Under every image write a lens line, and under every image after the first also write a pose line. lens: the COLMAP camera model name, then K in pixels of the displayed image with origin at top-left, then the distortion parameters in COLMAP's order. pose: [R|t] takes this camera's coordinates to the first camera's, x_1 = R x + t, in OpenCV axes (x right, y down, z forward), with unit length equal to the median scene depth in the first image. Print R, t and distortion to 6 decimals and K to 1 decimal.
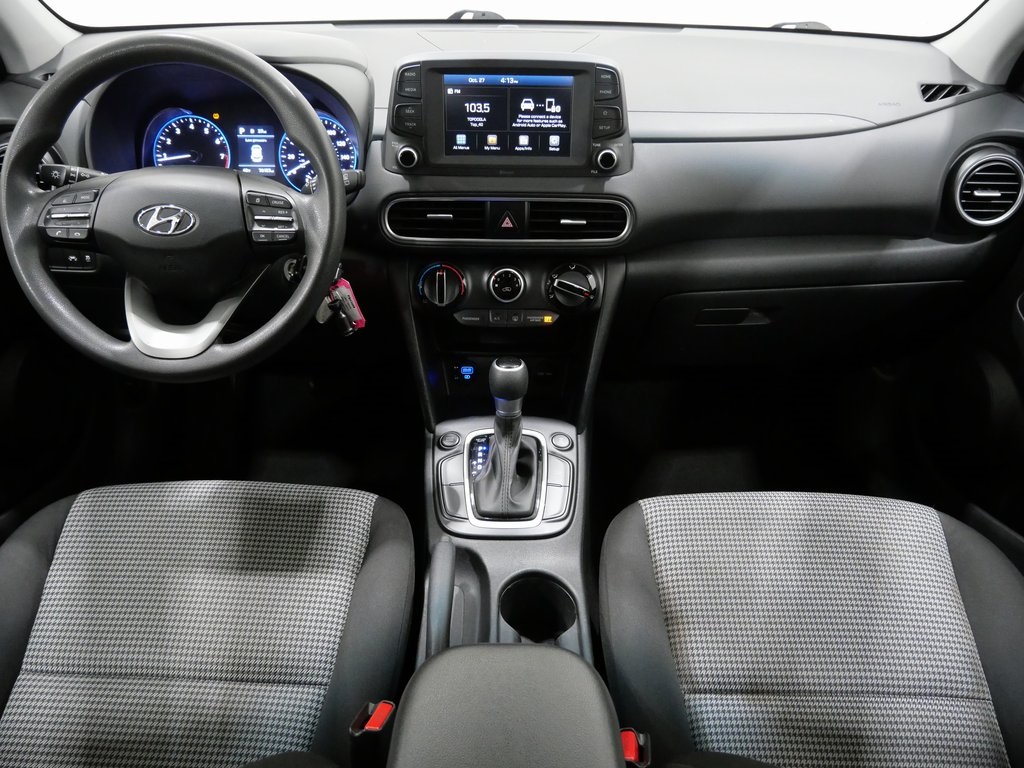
lens RADIAL K [[742.3, 0, 512.4], [0, 742.3, 385.4], [0, 0, 1]] dist [-0.043411, 0.006647]
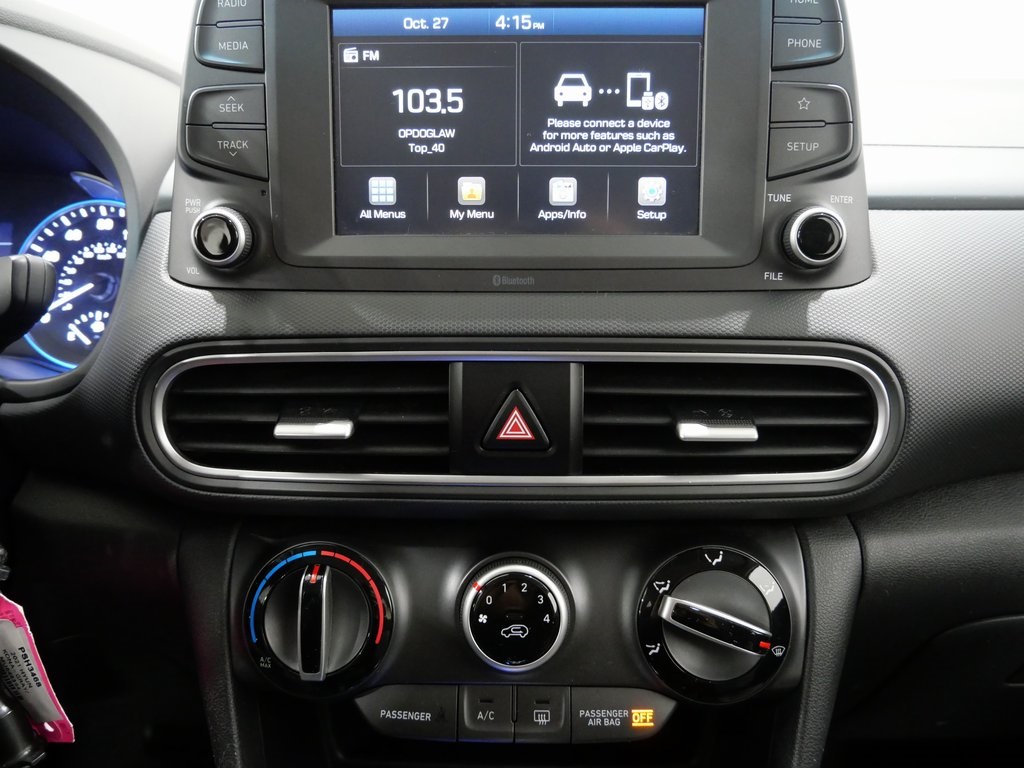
lens RADIAL K [[742.3, 0, 510.2], [0, 742.3, 386.6], [0, 0, 1]] dist [-0.043411, 0.006647]
pose [[0.999527, -0.006294, -0.030089, 0.000586], [-0.002343, 0.960369, -0.278723, -0.144631], [0.030651, 0.278662, 0.959900, 0.678727]]
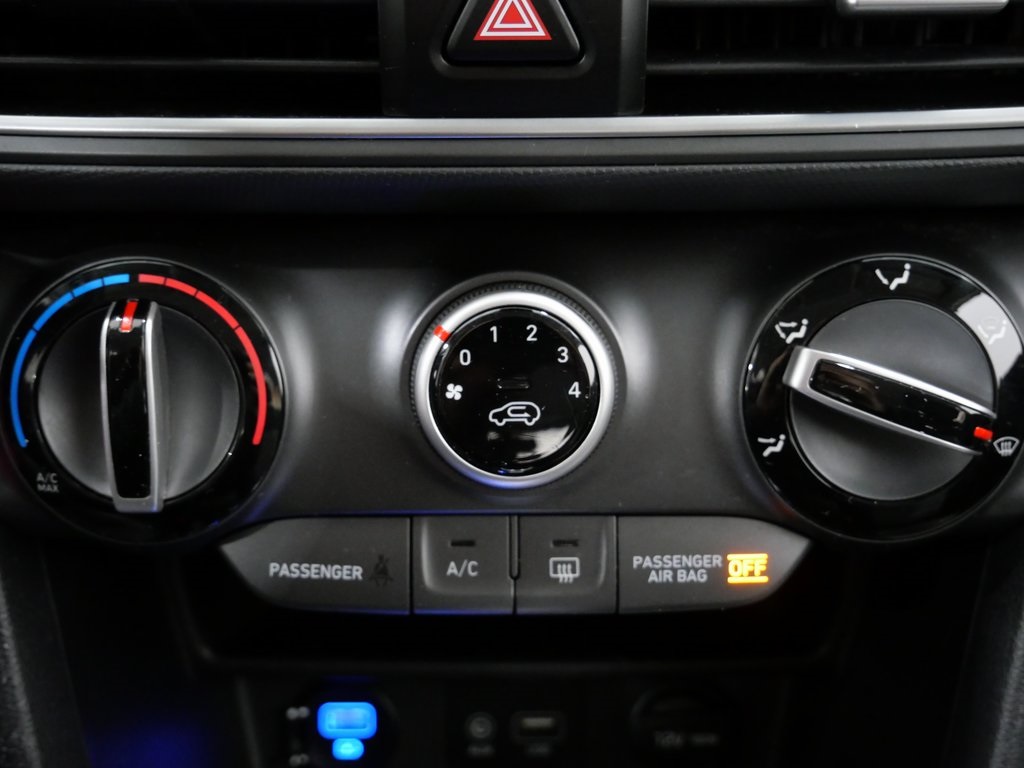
lens RADIAL K [[1260.0, 0, 514.2], [0, 1260.0, 382.2], [0, 0, 1]] dist [0.004785, 0.000000]
pose [[0.999844, -0.012972, -0.012002, -0.004267], [0.012407, 0.998864, -0.046019, -0.125826], [0.012586, 0.045863, 0.998868, 0.725801]]
